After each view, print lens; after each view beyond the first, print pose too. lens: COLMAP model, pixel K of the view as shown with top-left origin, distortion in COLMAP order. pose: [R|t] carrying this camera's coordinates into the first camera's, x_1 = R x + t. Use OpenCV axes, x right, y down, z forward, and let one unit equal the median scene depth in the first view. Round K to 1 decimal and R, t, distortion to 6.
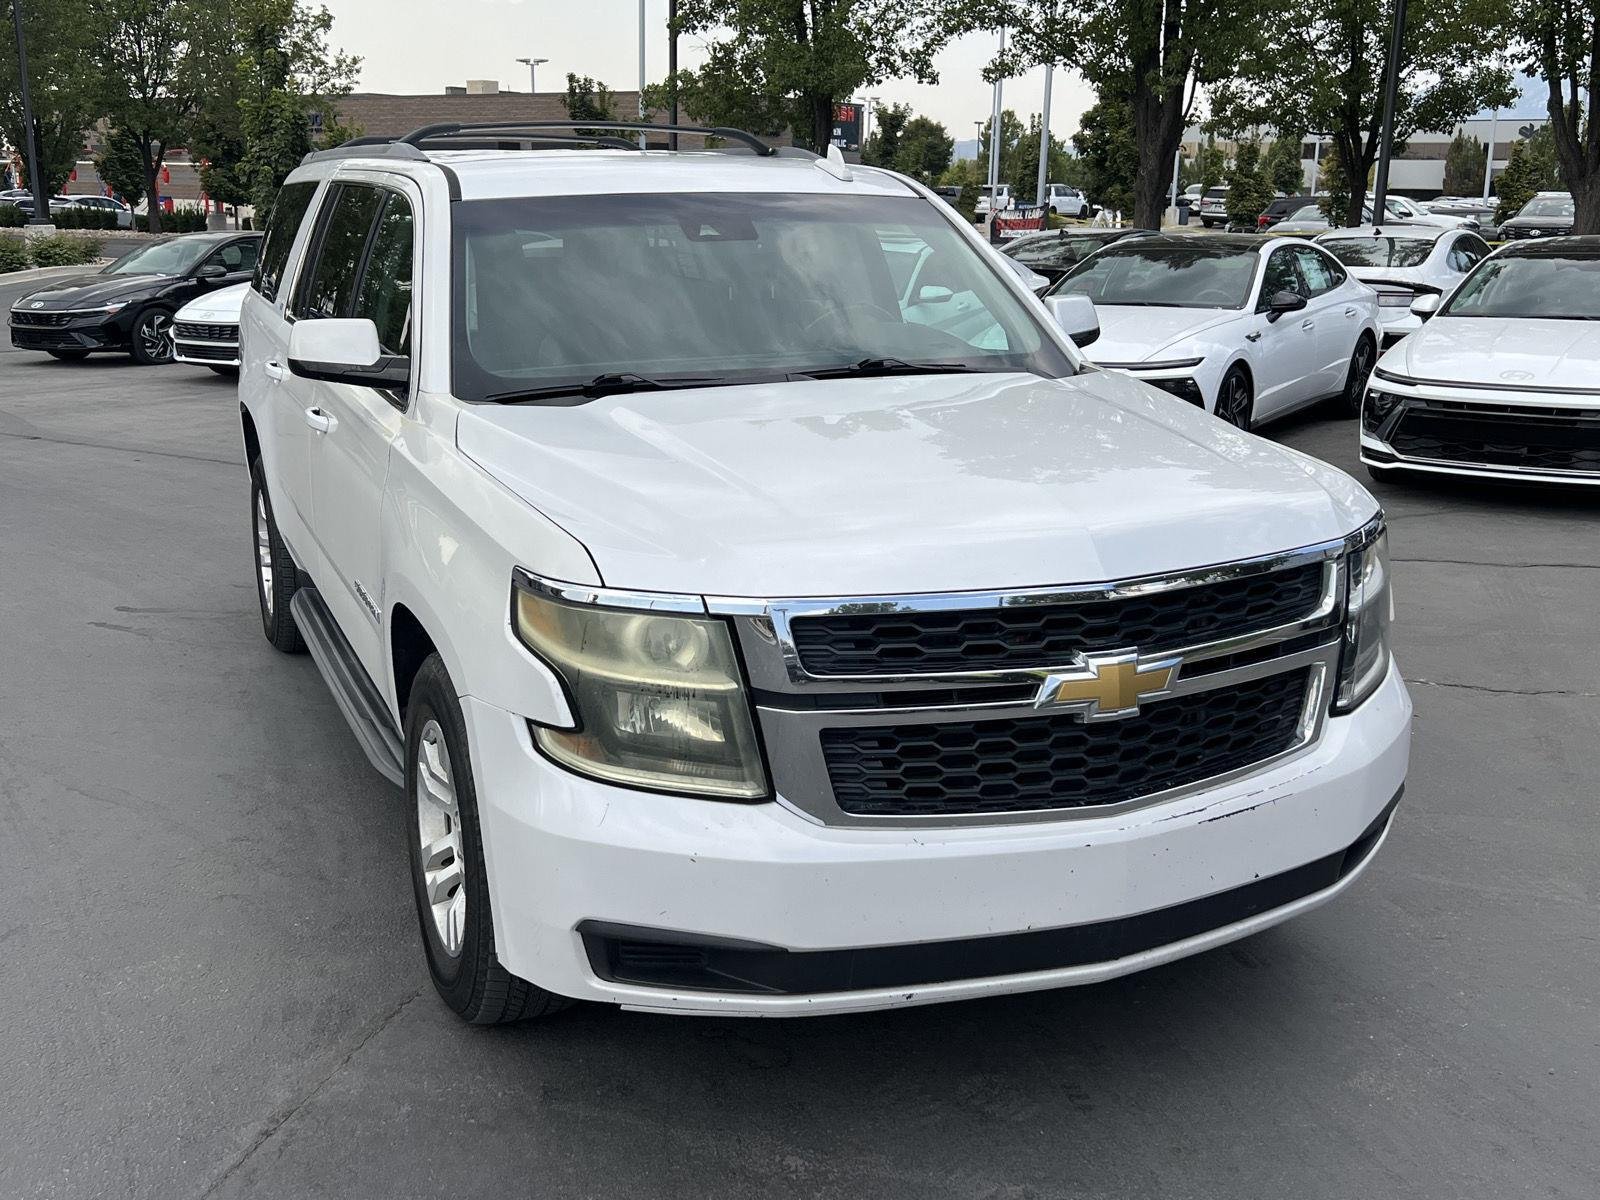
lens RADIAL K [[1659.8, 0, 800.0], [0, 1659.8, 600.0], [0, 0, 1]] dist [0.152270, -0.445927]
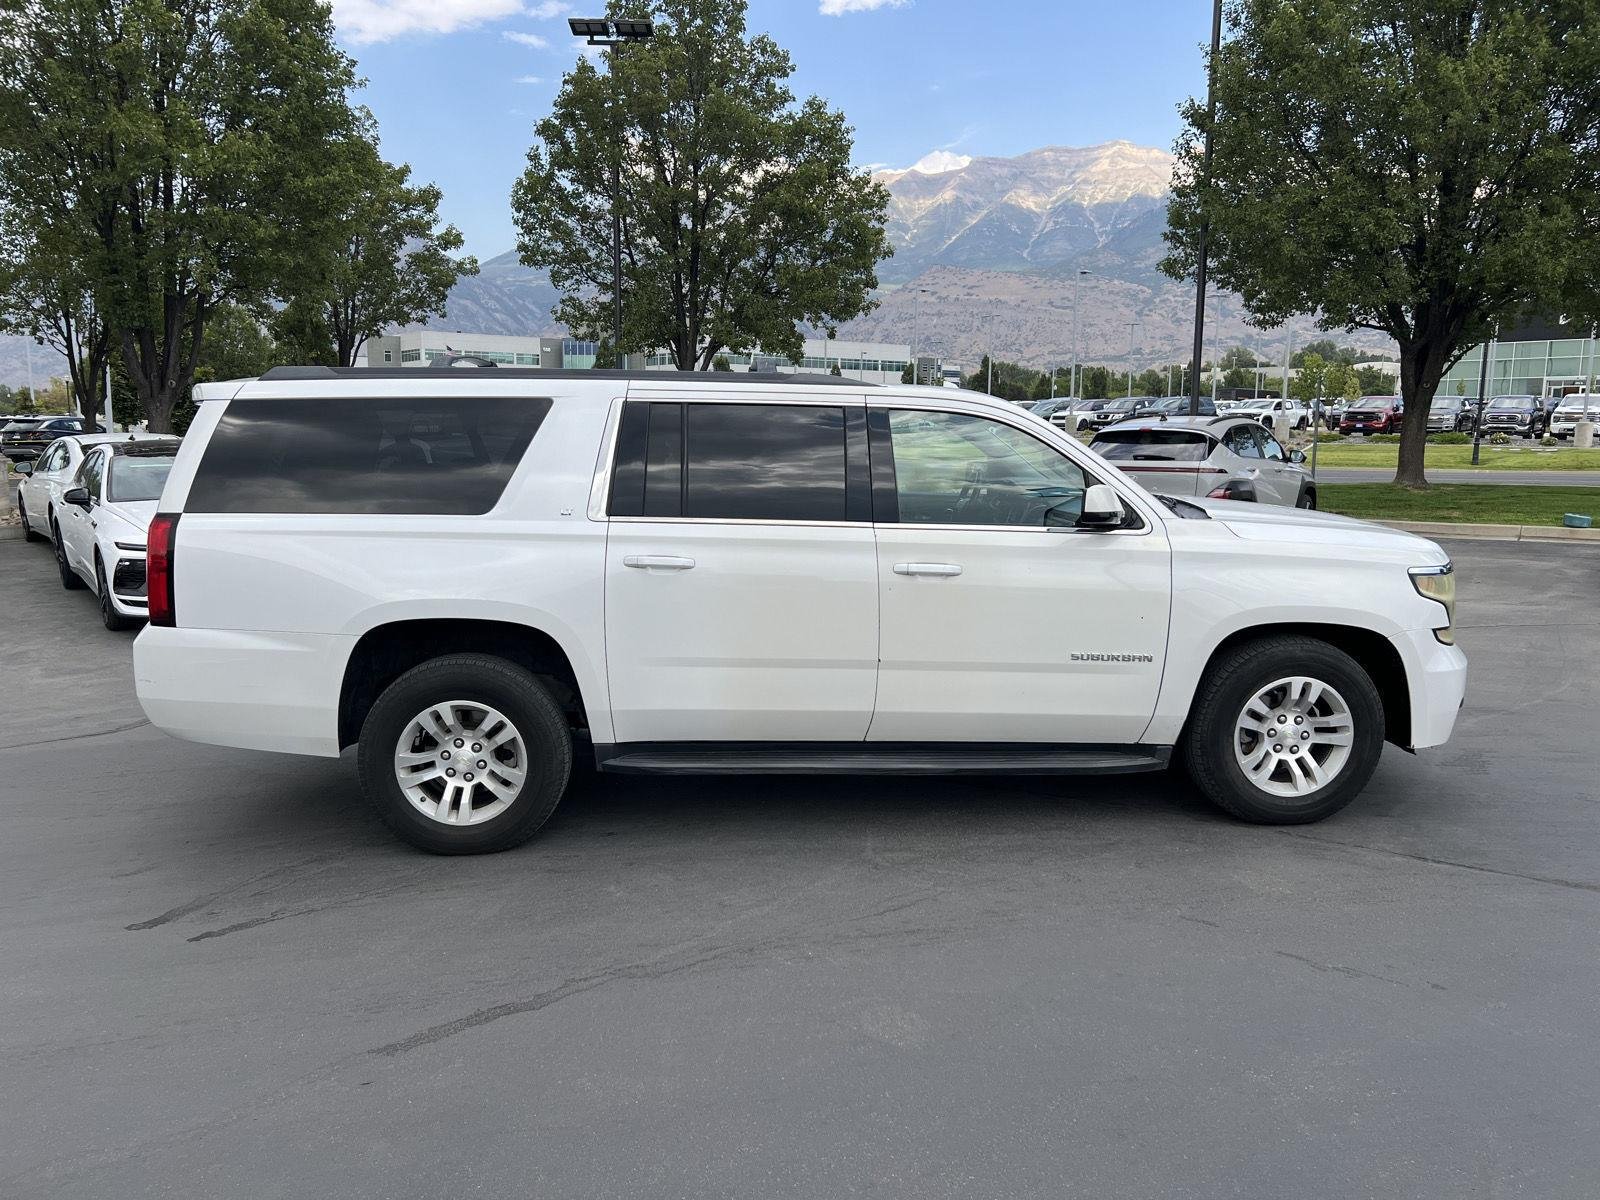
lens RADIAL K [[1212.6, 0, 796.5], [0, 1212.6, 608.7], [0, 0, 1]] dist [0.044243, -0.057676]
pose [[0.327678, -0.154382, 0.932091, -1.852868], [0.224086, 0.971108, 0.082067, -0.268170], [-0.917830, 0.181977, 0.352805, 1.105420]]
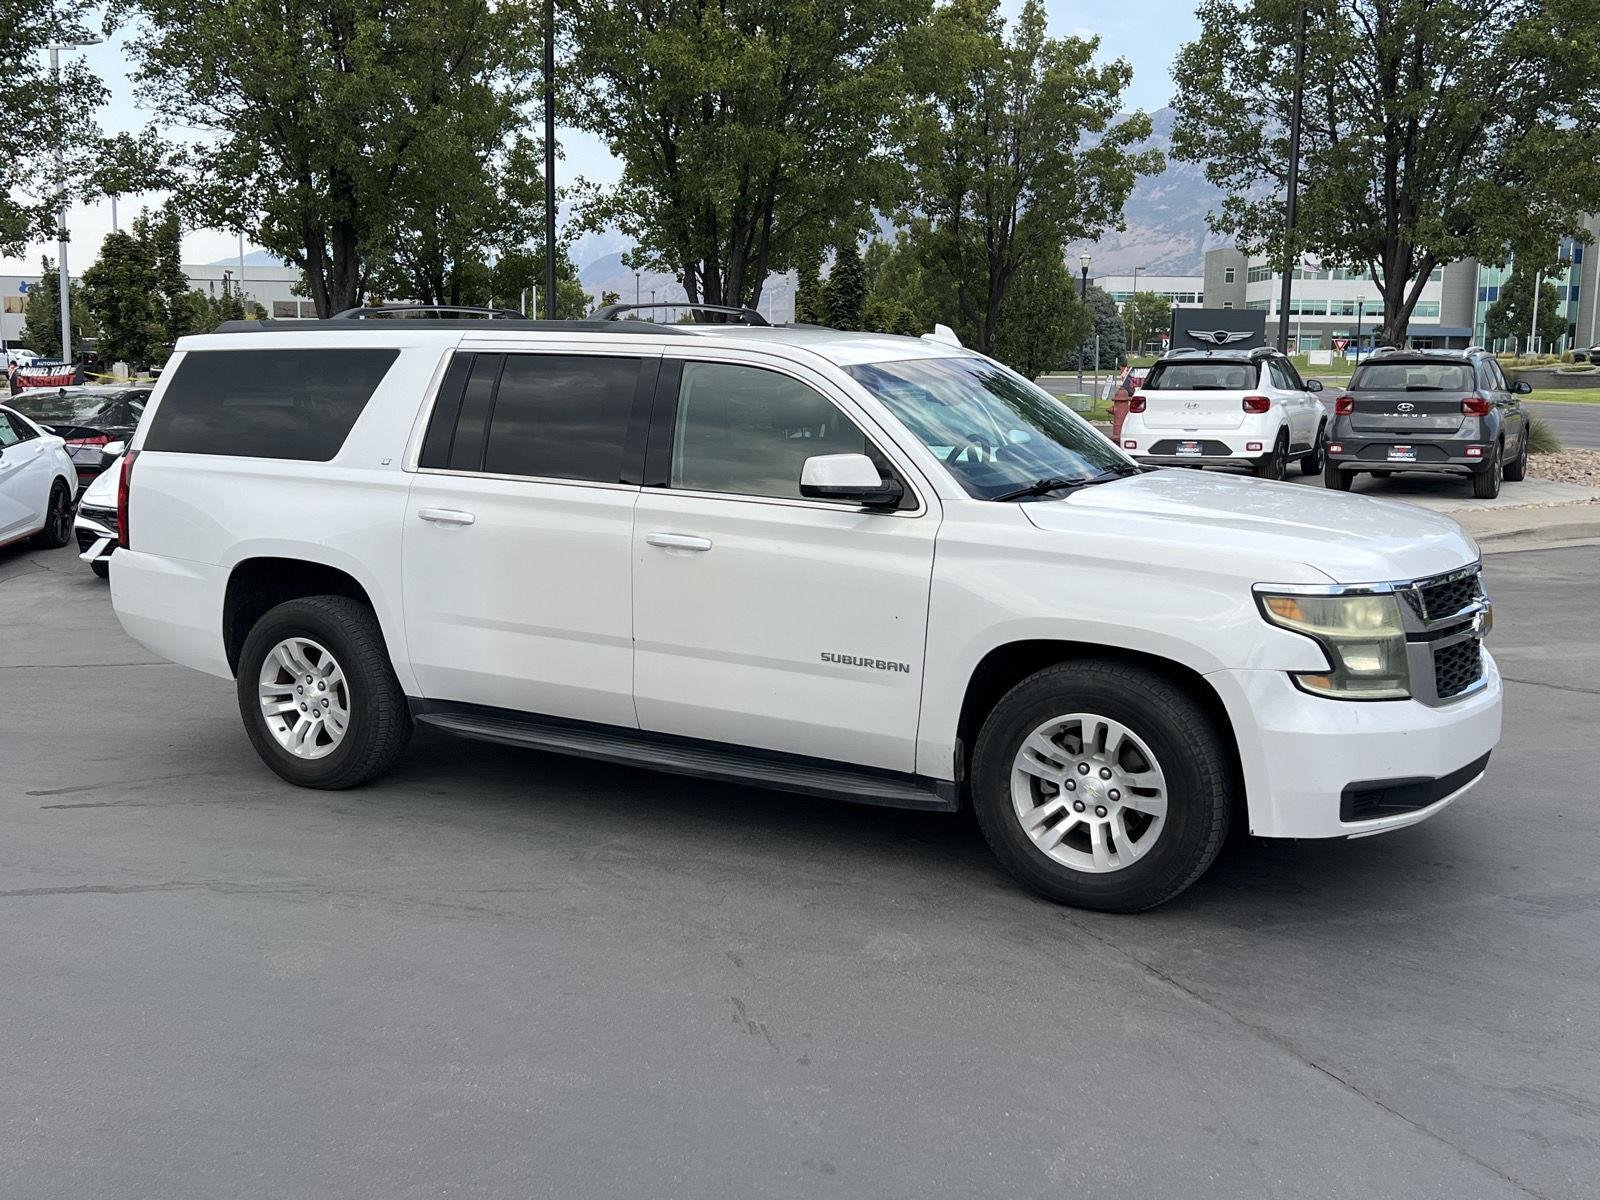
lens RADIAL K [[1659.8, 0, 800.0], [0, 1659.8, 600.0], [0, 0, 1]] dist [0.152270, -0.445927]
pose [[0.795274, -0.093916, 0.598932, -1.401599], [0.146569, 0.988406, -0.039631, -0.004282], [-0.588266, 0.119302, 0.799819, -0.042699]]
